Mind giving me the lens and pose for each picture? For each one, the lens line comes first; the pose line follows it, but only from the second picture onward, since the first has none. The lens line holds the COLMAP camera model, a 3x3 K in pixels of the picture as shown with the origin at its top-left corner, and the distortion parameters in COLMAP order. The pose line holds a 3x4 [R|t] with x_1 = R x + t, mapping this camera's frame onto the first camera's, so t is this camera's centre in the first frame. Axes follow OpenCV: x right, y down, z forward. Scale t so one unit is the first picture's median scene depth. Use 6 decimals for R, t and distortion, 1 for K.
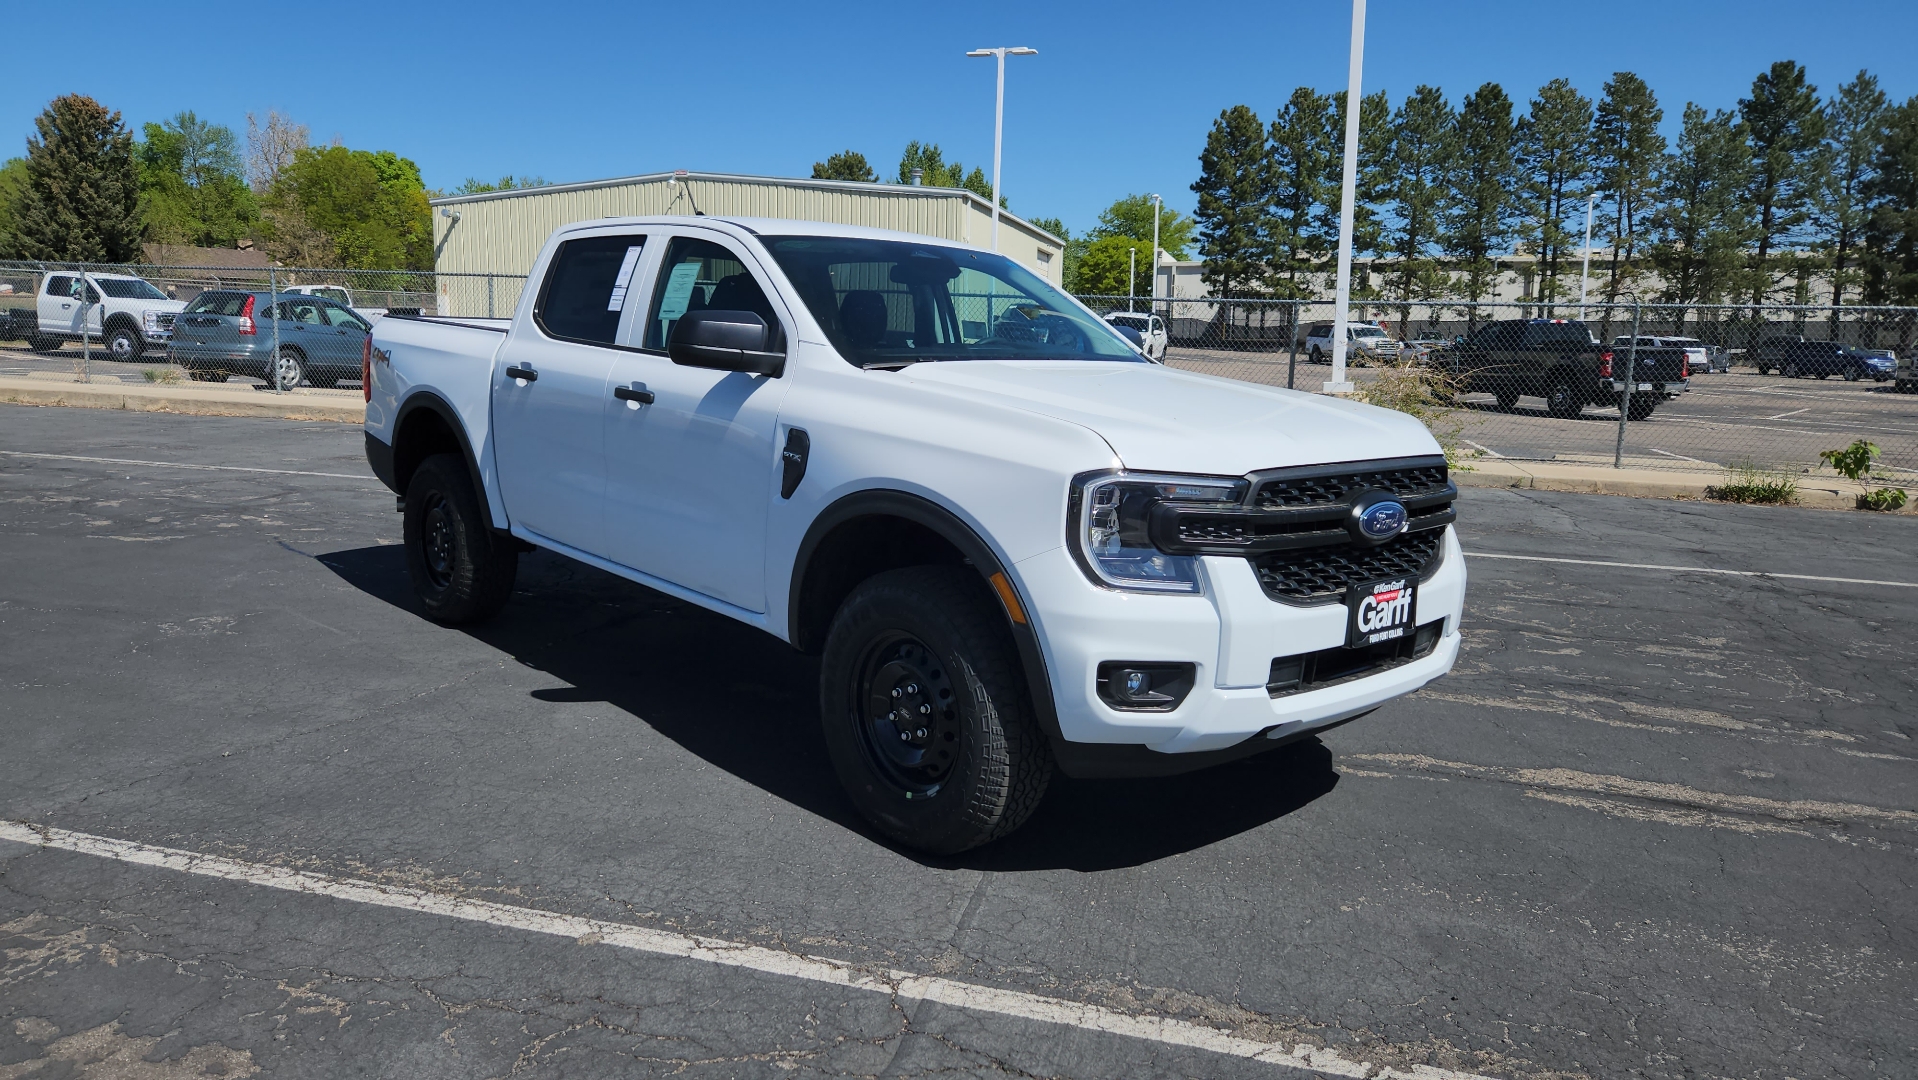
lens RADIAL K [[1277.2, 0, 919.4], [0, 1277.2, 534.4], [0, 0, 1]] dist [0.073563, -0.058626]
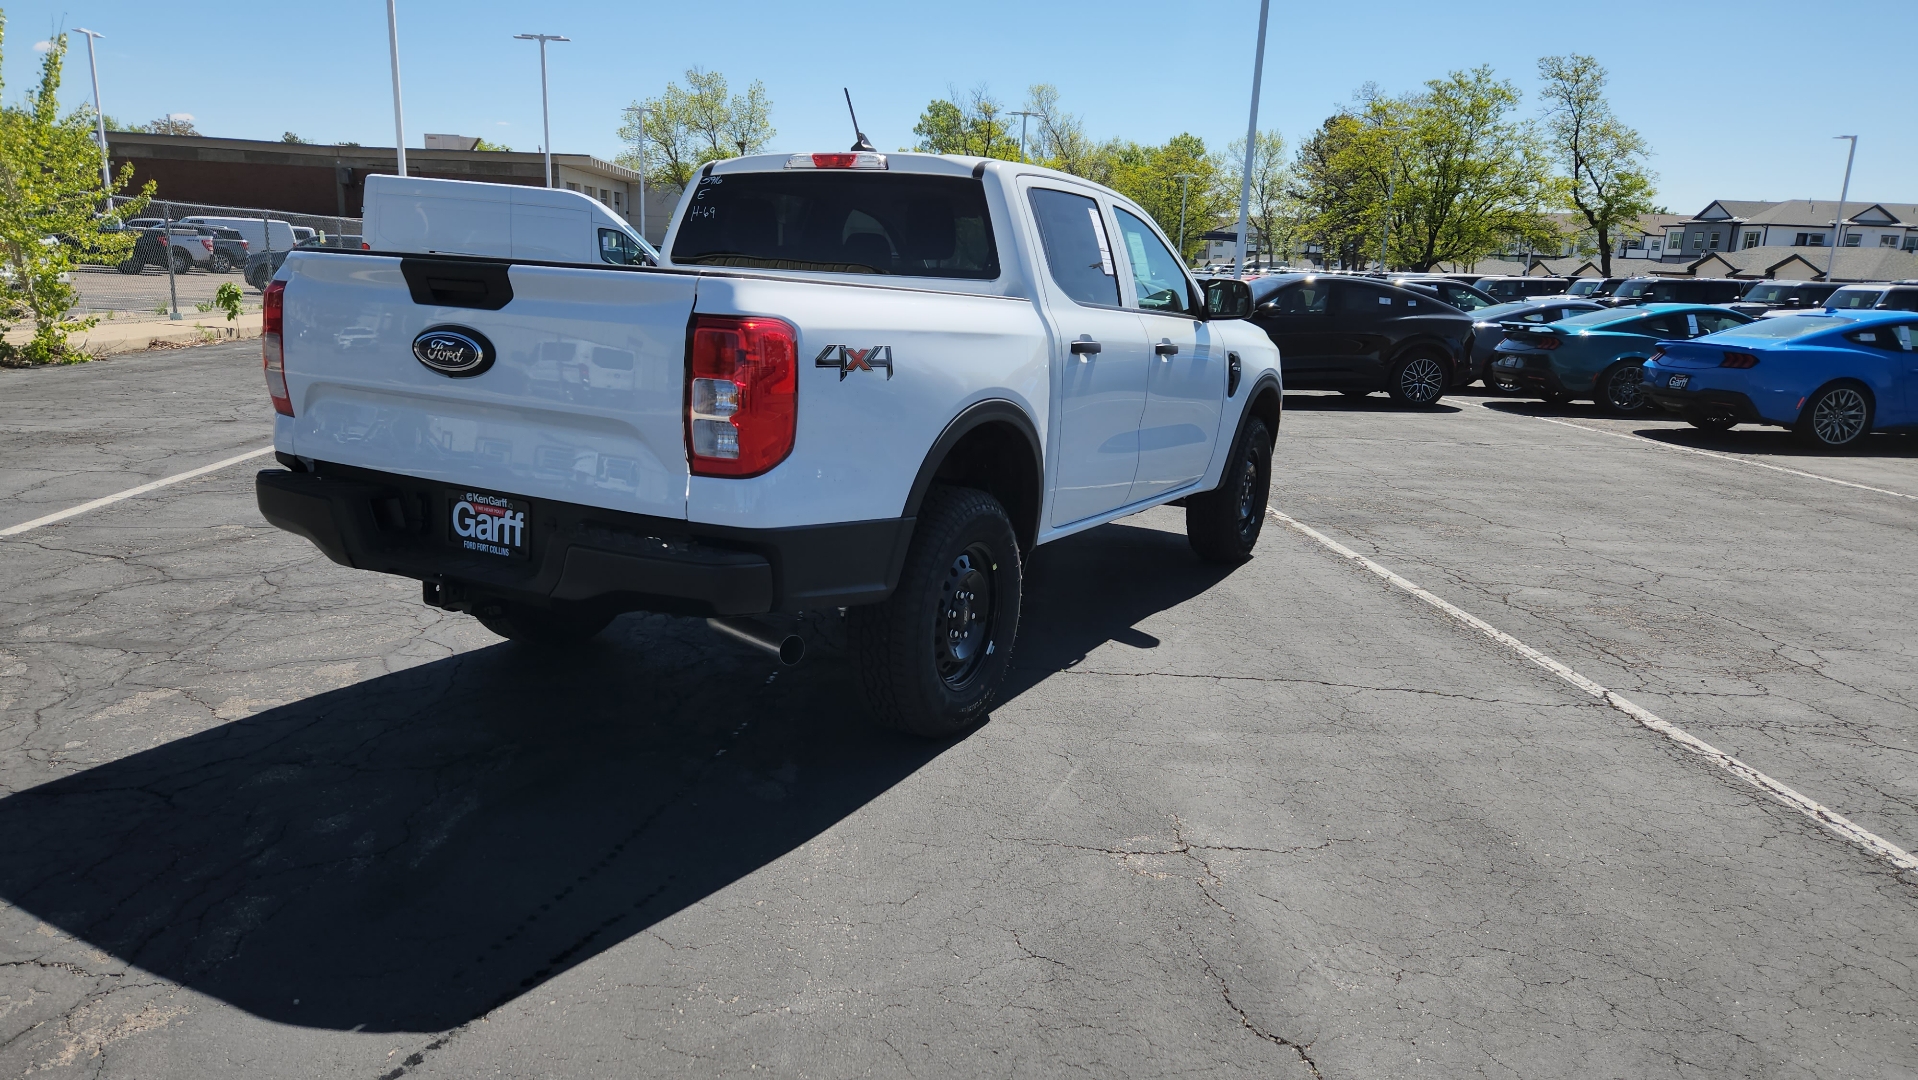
lens RADIAL K [[1274.9, 0, 927.2], [0, 1274.9, 568.8], [0, 0, 1]] dist [0.073449, -0.059329]
pose [[-0.332667, -0.256644, 0.907451, -0.070341], [0.092985, 0.948641, 0.302382, -0.016293], [-0.938449, 0.184971, -0.291717, 0.087823]]
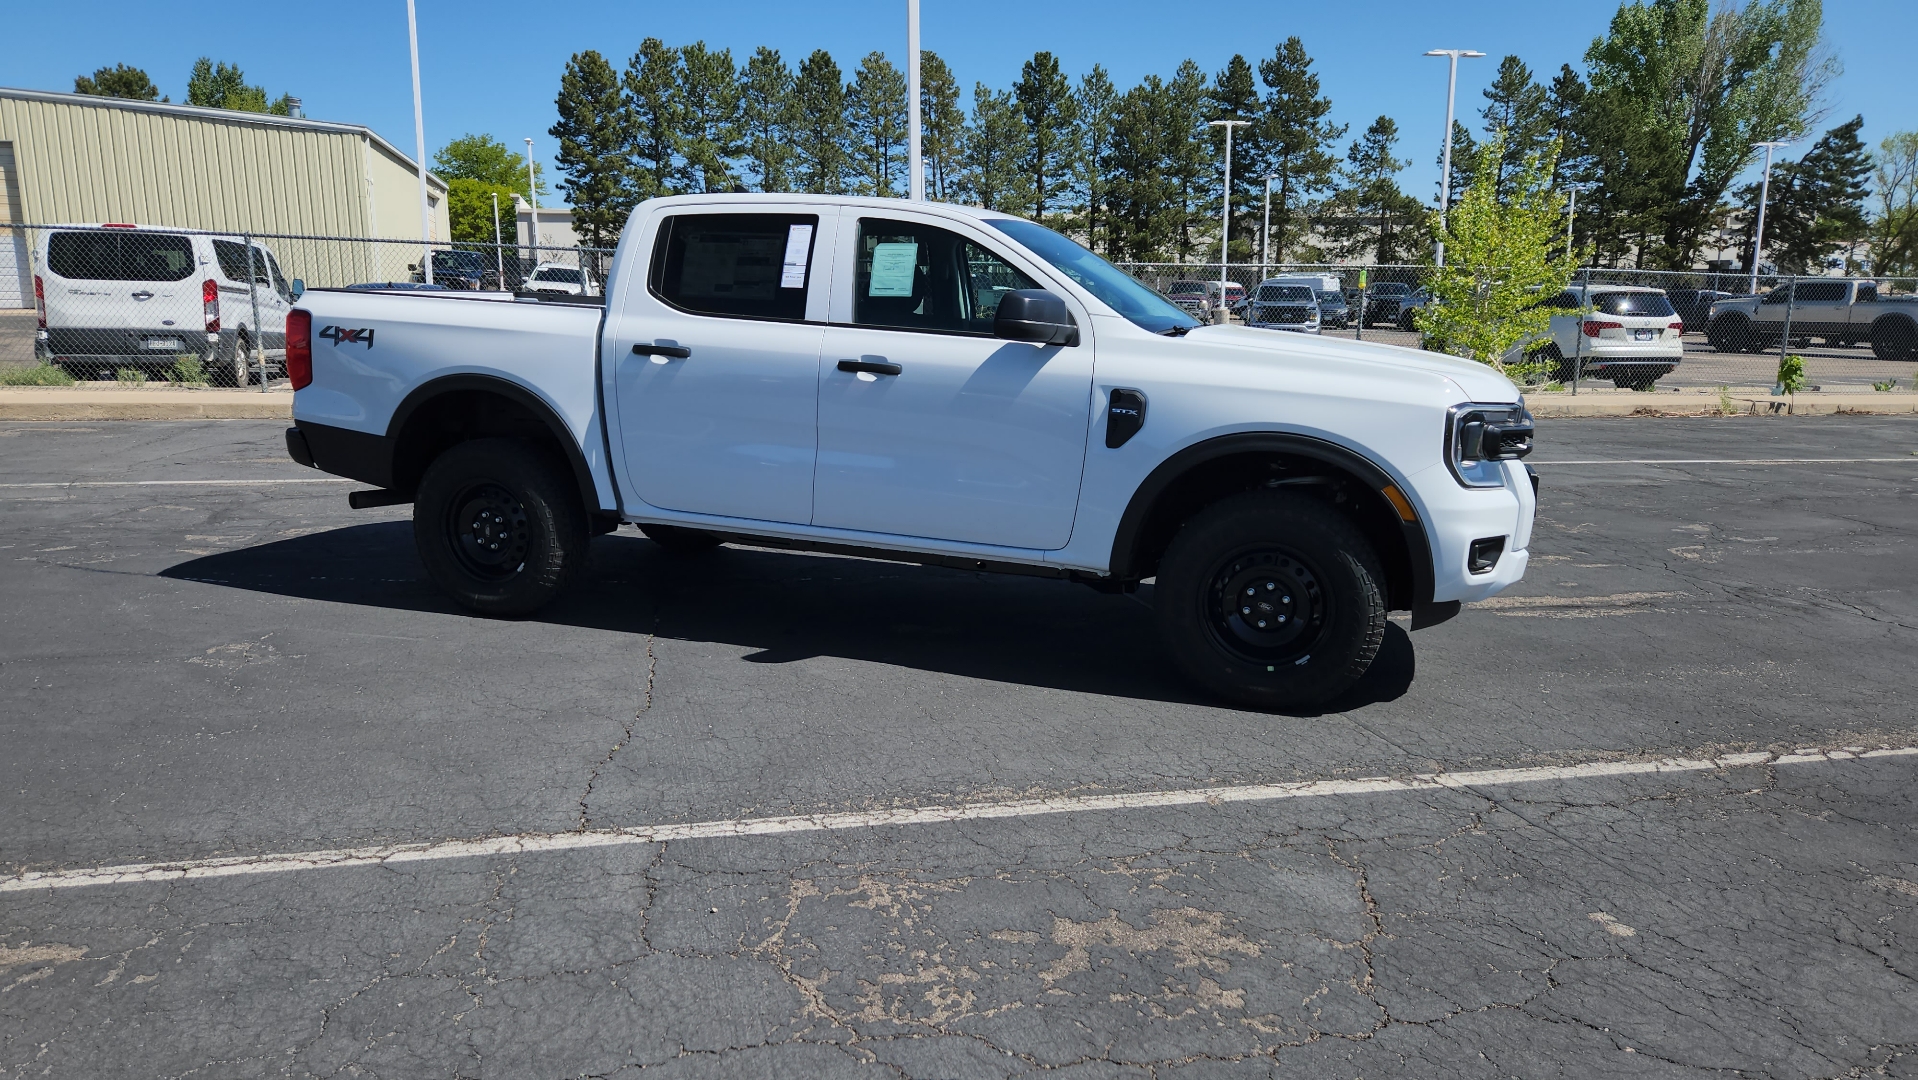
lens RADIAL K [[1282.5, 0, 927.5], [0, 1282.5, 538.0], [0, 0, 1]] dist [0.074787, -0.062048]
pose [[0.874420, -0.104729, 0.473732, -0.039137], [0.085598, 0.994409, 0.061838, -0.001563], [-0.477559, -0.013521, 0.878495, 0.001221]]
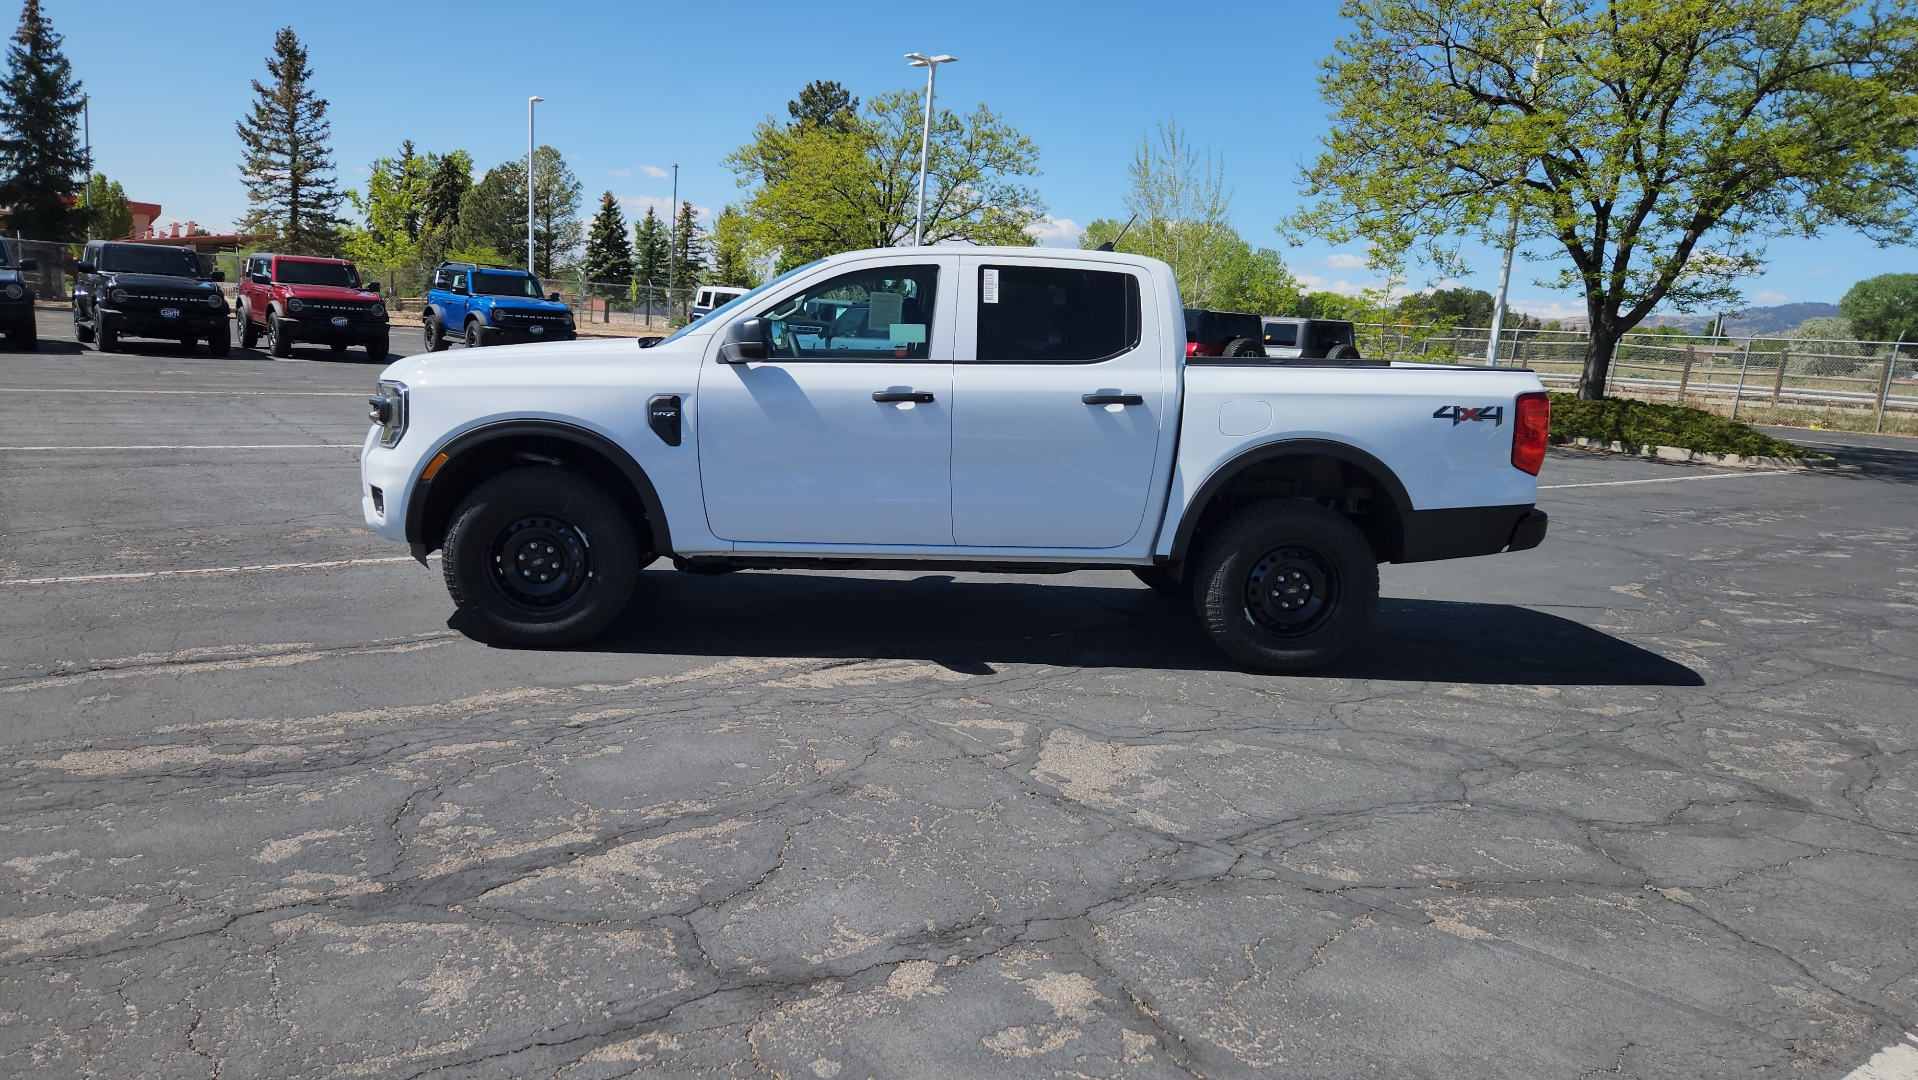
lens RADIAL K [[1286.9, 0, 928.6], [0, 1286.9, 548.9], [0, 0, 1]] dist [0.075225, -0.061206]
pose [[-0.605308, 0.072640, -0.792670, 0.057037], [-0.196740, 0.951278, 0.237411, -0.016461], [0.771295, 0.299657, -0.561524, 0.110649]]
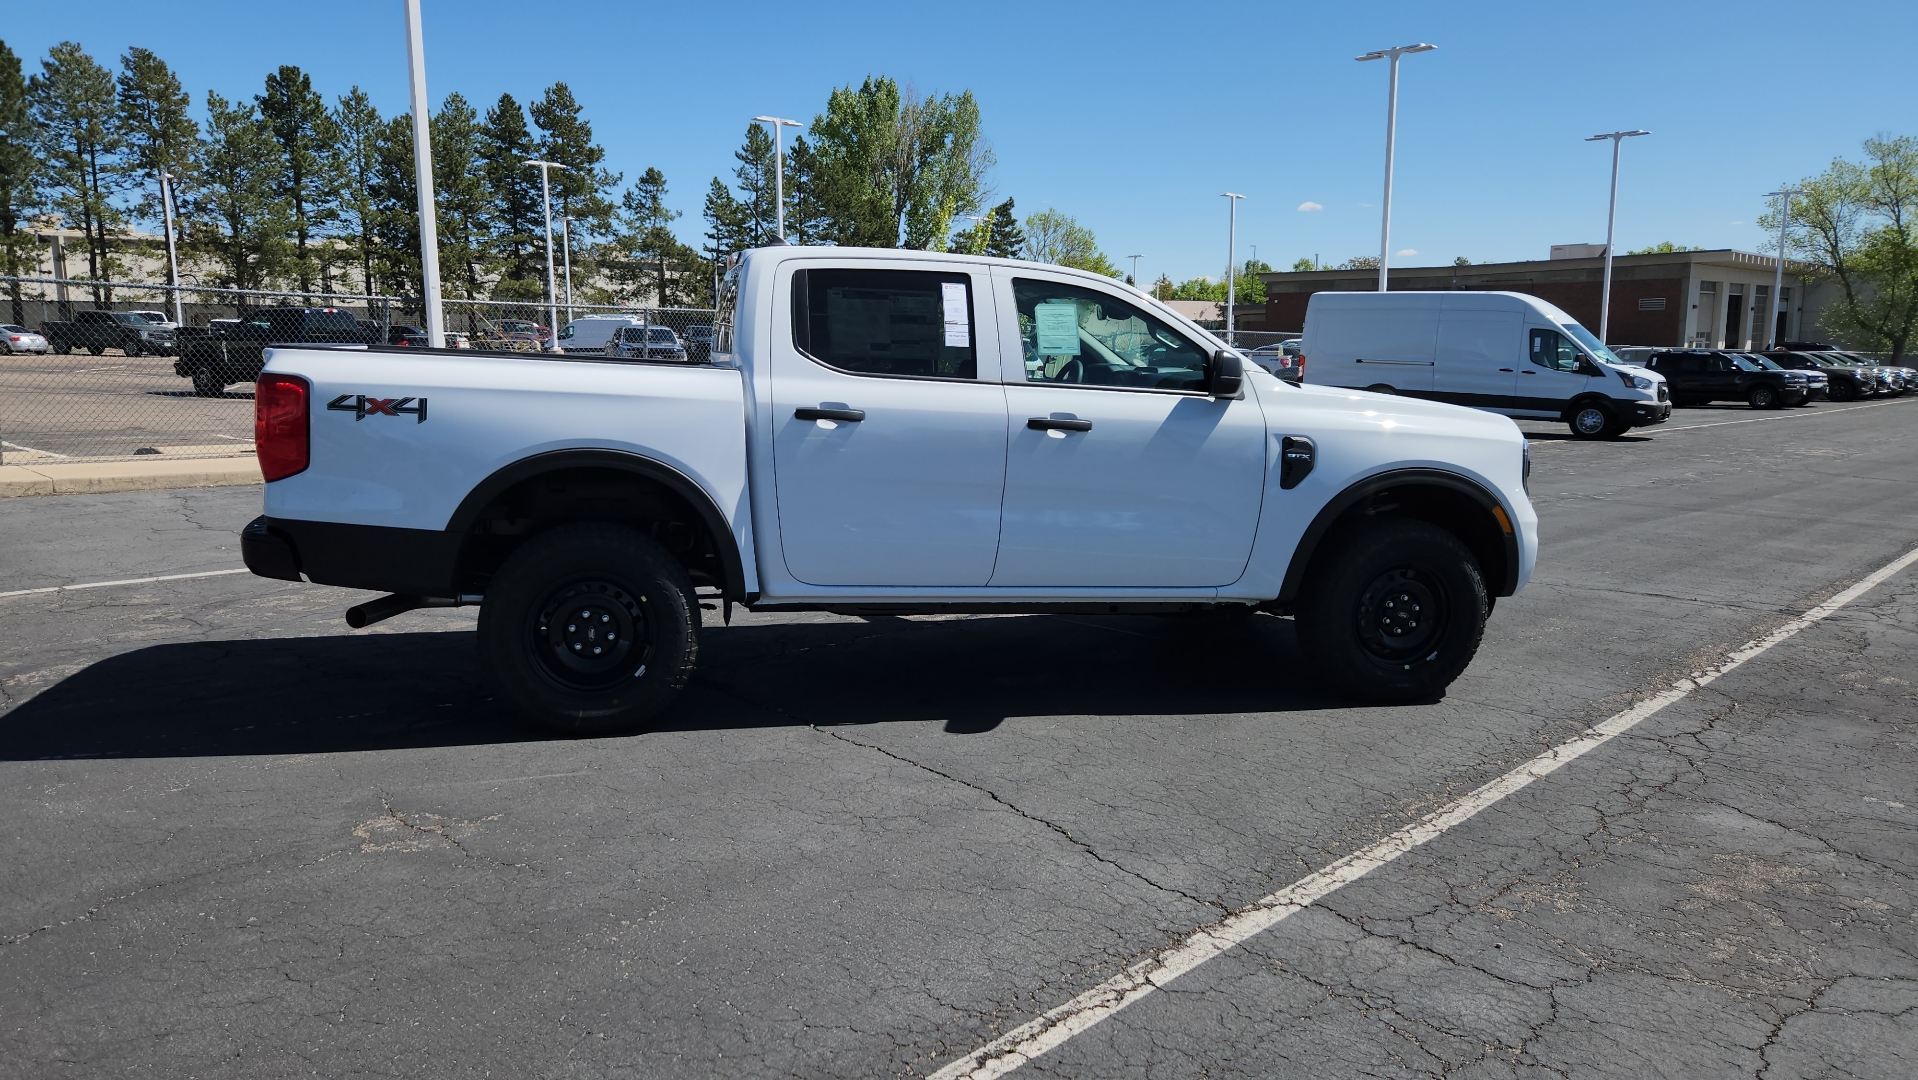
lens RADIAL K [[1277.2, 0, 919.4], [0, 1277.2, 534.4], [0, 0, 1]] dist [0.073563, -0.058626]
pose [[0.489534, -0.146750, 0.859547, -0.068390], [0.133674, 0.986715, 0.092330, -0.007379], [-0.861677, 0.069701, 0.502647, 0.030896]]
